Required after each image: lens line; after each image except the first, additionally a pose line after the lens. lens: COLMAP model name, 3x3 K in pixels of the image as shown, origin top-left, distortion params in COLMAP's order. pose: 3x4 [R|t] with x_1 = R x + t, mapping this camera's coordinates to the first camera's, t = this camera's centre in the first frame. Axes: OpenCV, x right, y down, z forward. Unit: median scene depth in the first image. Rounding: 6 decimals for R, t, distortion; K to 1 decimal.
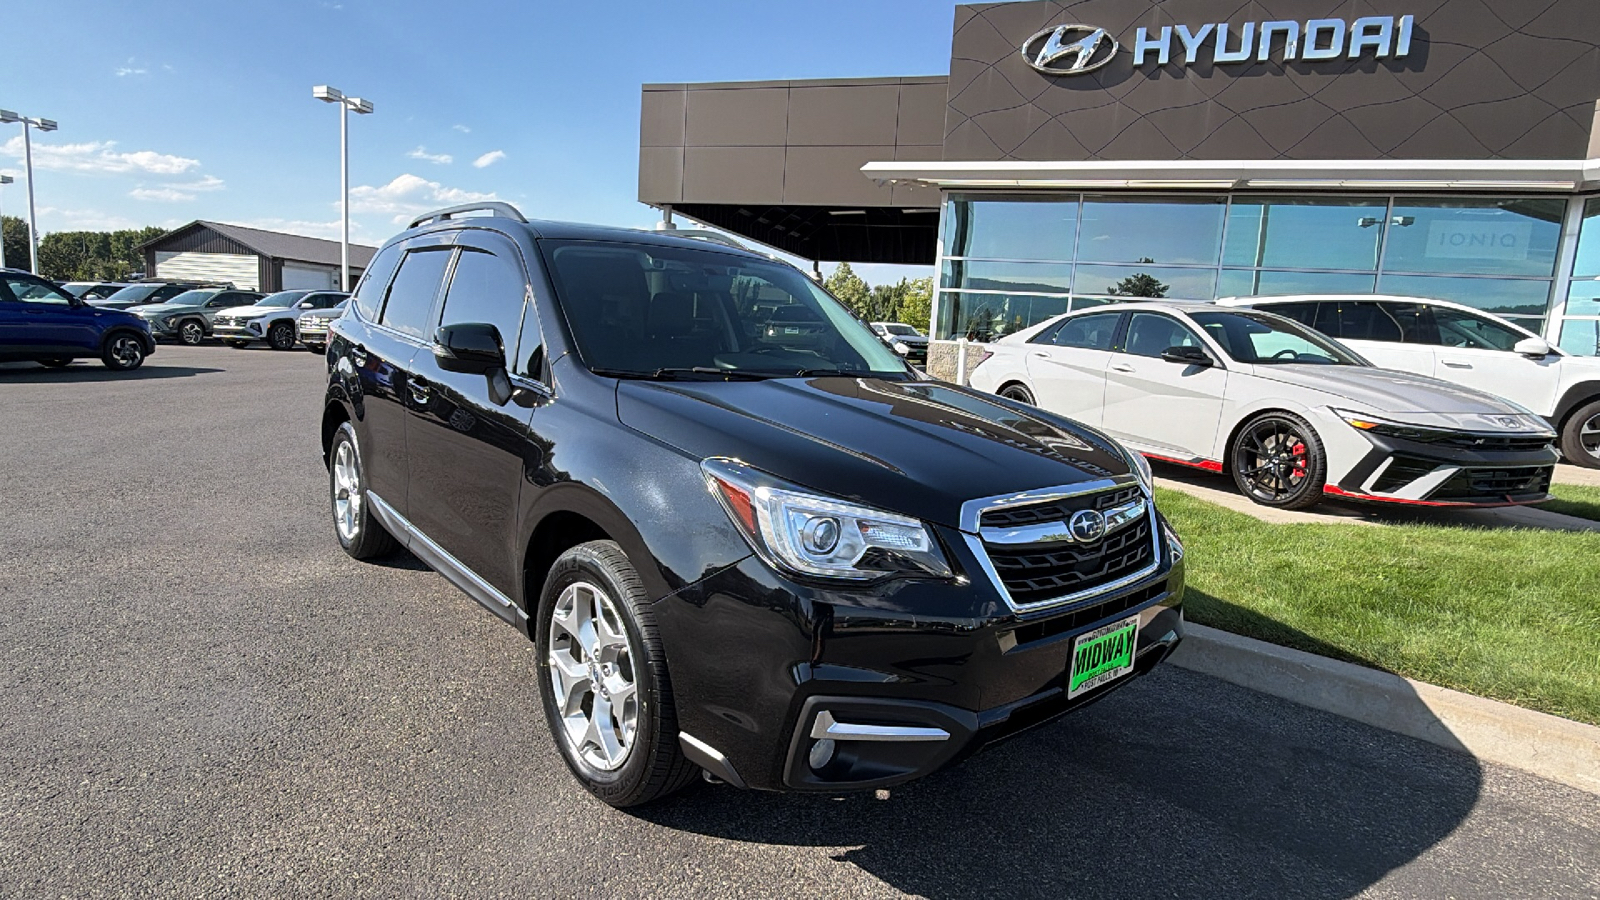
lens RADIAL K [[838.1, 0, 798.4], [0, 838.1, 447.7], [0, 0, 1]] dist [0.001186, -0.000804]
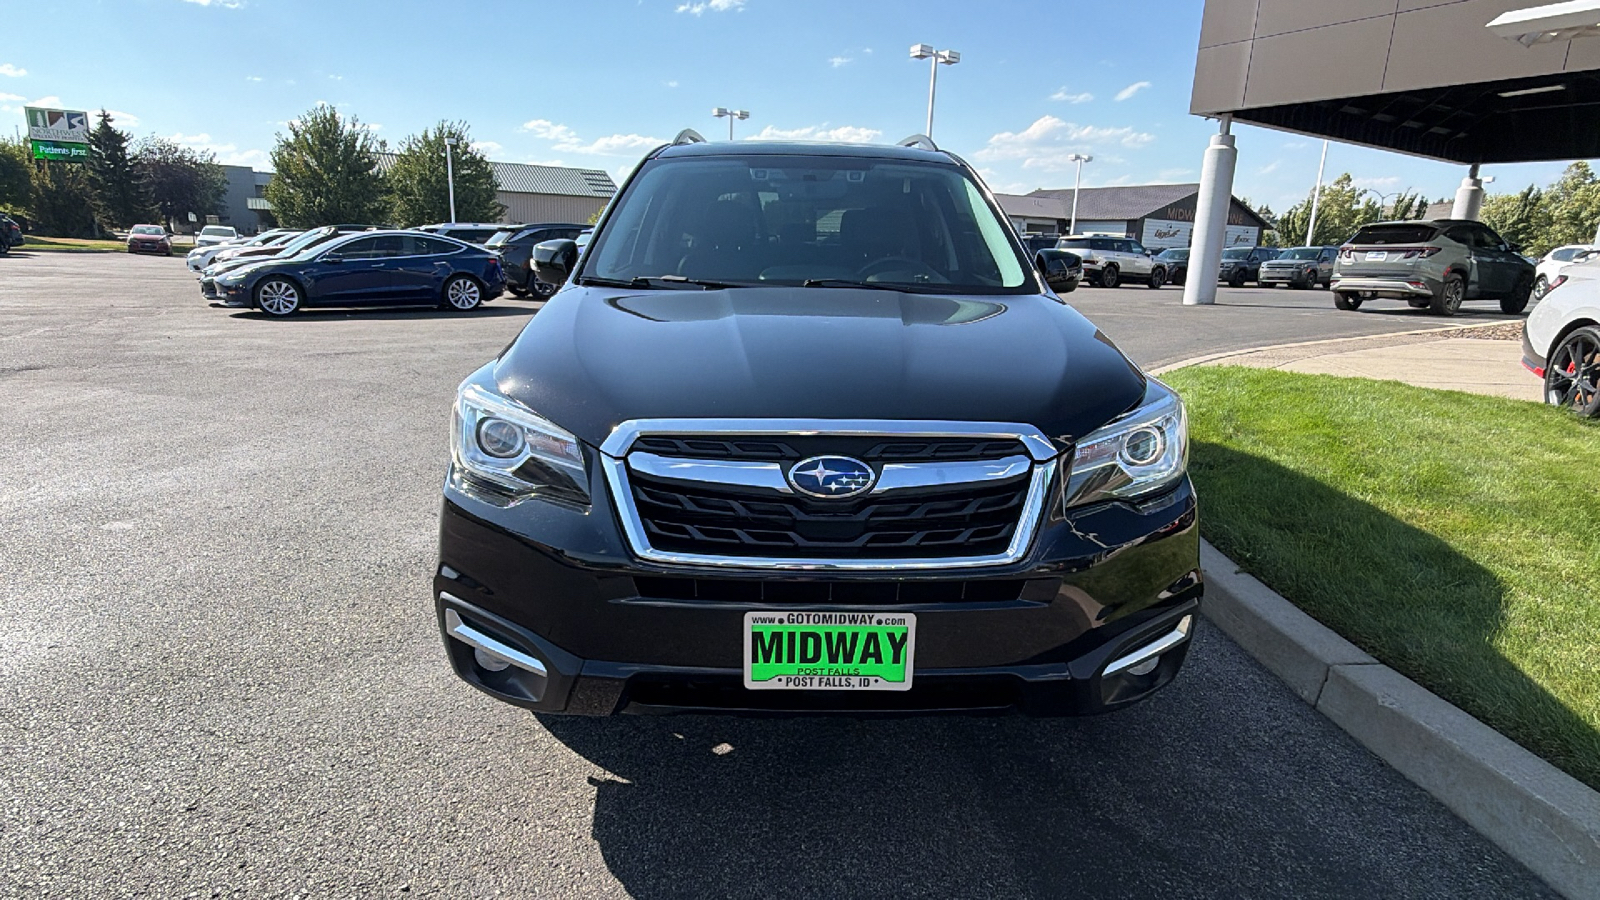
lens RADIAL K [[838.1, 0, 798.4], [0, 838.1, 447.7], [0, 0, 1]] dist [0.001186, -0.000804]
pose [[0.768100, 0.115329, -0.629858, 0.122529], [-0.070545, 0.992900, 0.095775, -0.000164], [0.636432, -0.029131, 0.770783, 0.064265]]
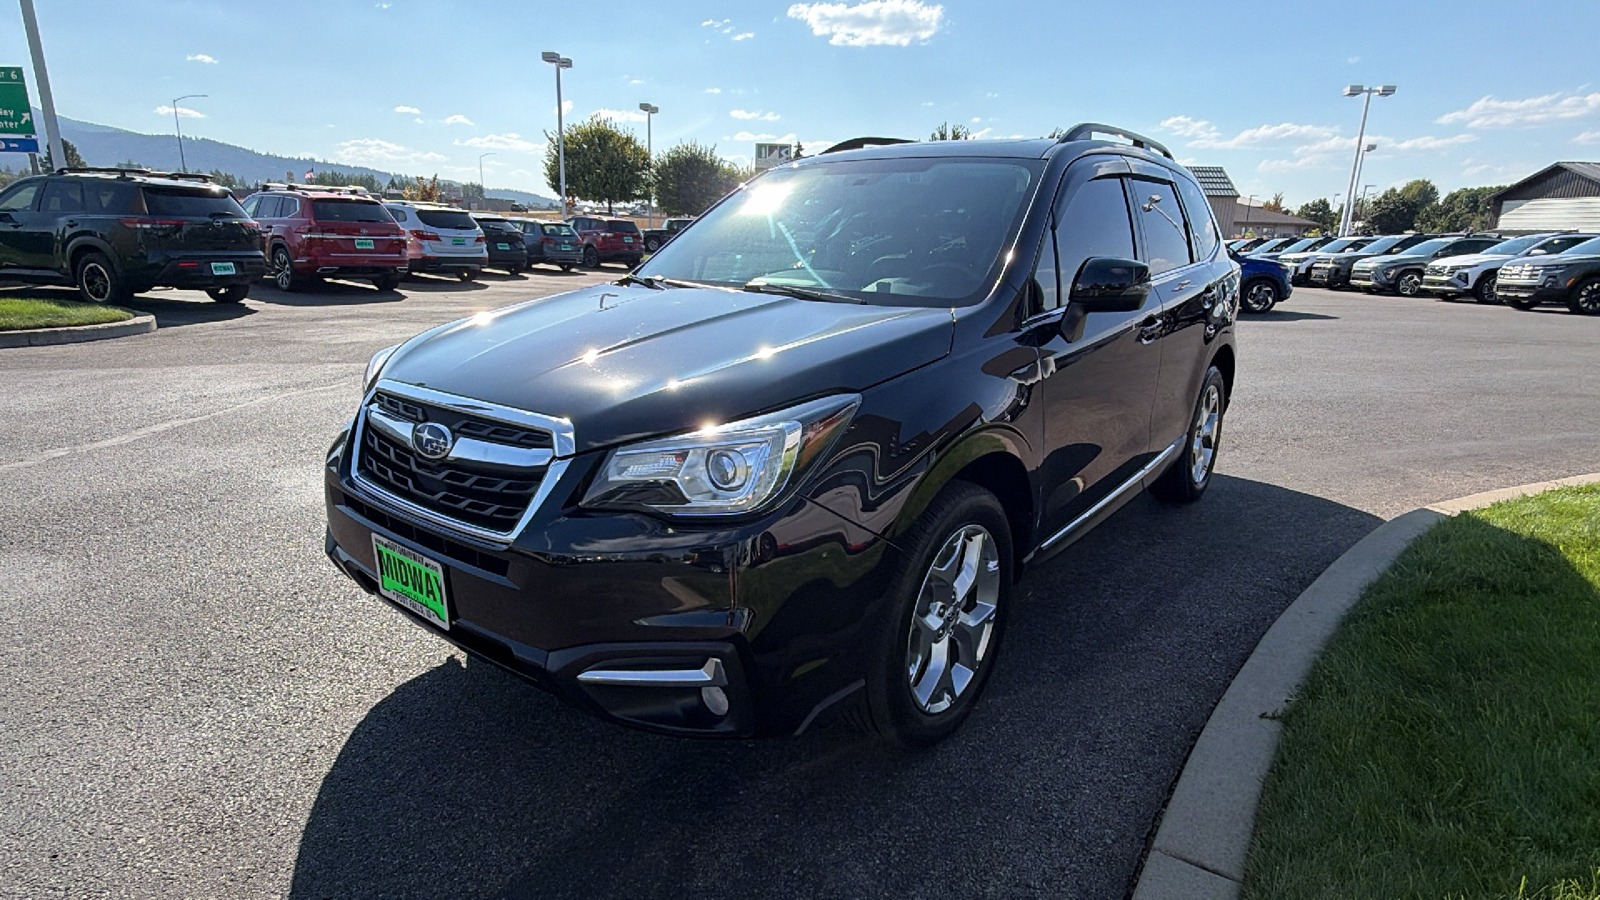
lens RADIAL K [[838.1, 0, 798.4], [0, 838.1, 447.7], [0, 0, 1]] dist [0.001186, -0.000804]
pose [[0.188490, 0.195159, -0.962489, 0.200421], [-0.146606, 0.974666, 0.168918, -0.016876], [0.971071, 0.109267, 0.212326, 0.185238]]
